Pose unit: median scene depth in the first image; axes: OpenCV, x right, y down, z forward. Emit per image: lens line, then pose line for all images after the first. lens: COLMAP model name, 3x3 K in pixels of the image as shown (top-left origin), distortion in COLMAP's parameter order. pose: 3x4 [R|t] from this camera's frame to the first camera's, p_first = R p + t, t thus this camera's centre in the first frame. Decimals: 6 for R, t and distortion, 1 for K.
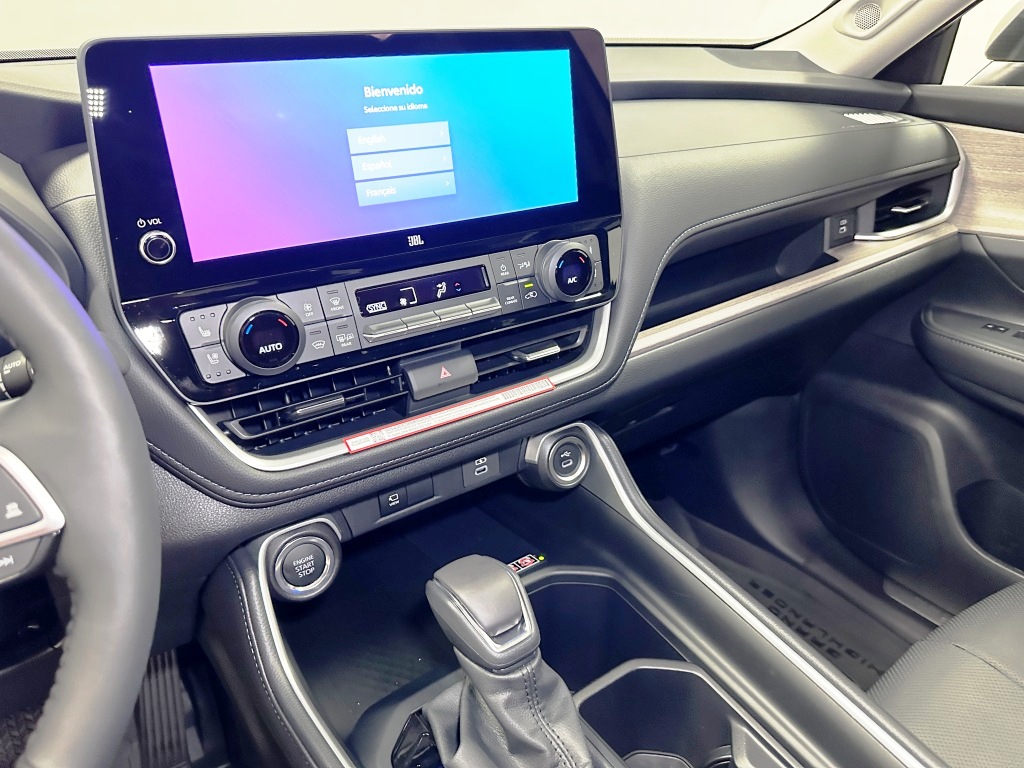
lens RADIAL K [[708.2, 0, 505.7], [0, 708.2, 381.8], [0, 0, 1]] dist [0.067396, -0.087284]
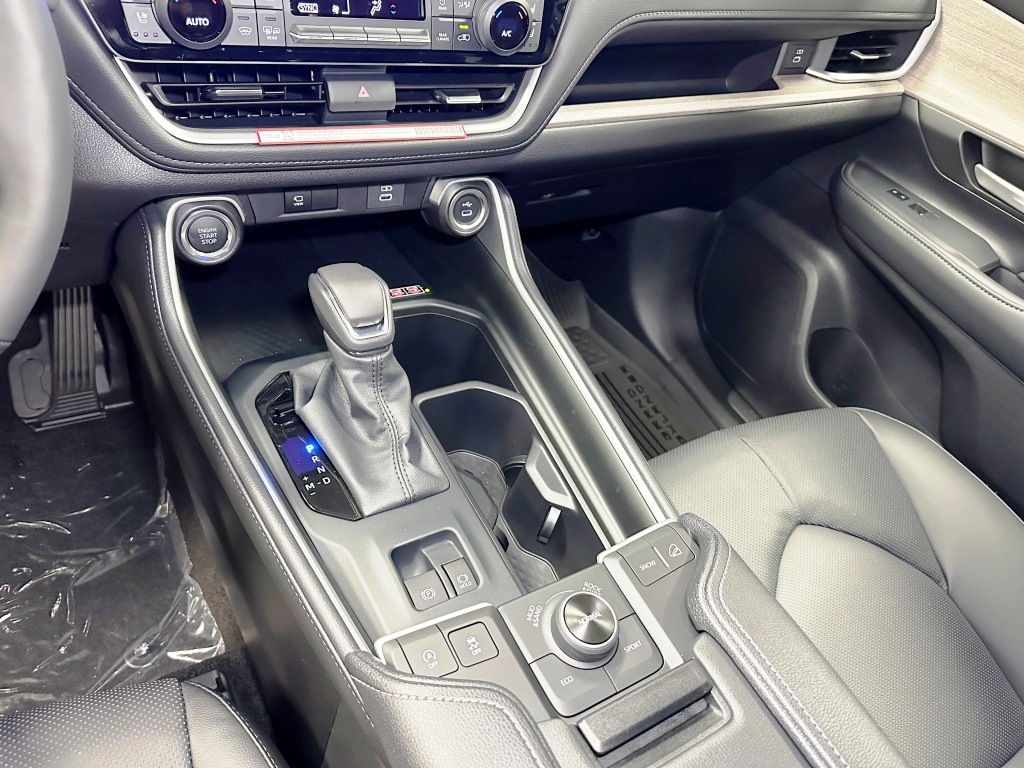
lens RADIAL K [[717.1, 0, 507.7], [0, 717.1, 386.8], [0, 0, 1]] dist [0.053312, -0.092774]
pose [[0.966706, 0.228461, 0.115261, 0.085243], [-0.253596, 0.915524, 0.312259, -0.001471], [-0.034185, -0.331092, 0.942979, -0.150992]]
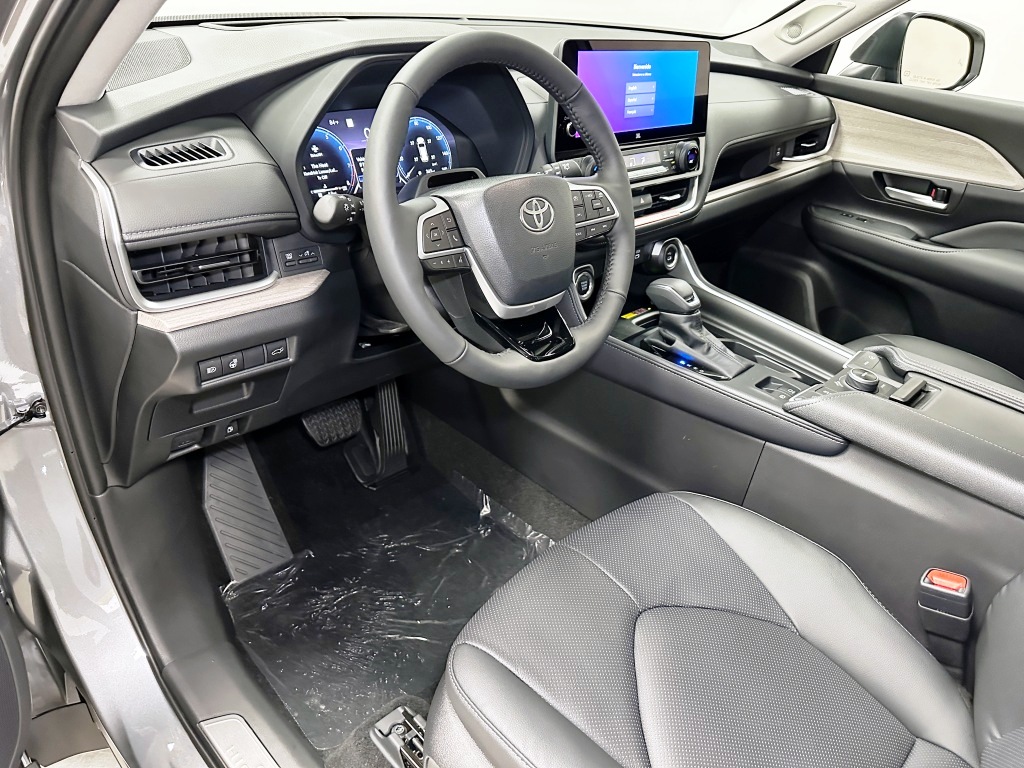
lens RADIAL K [[708.2, 0, 505.7], [0, 708.2, 381.8], [0, 0, 1]] dist [0.067396, -0.087284]
pose [[0.976745, 0.000541, 0.214404, -0.847351], [-0.018373, 0.996530, 0.081187, 0.327609], [-0.213616, -0.083238, 0.973365, -0.952931]]
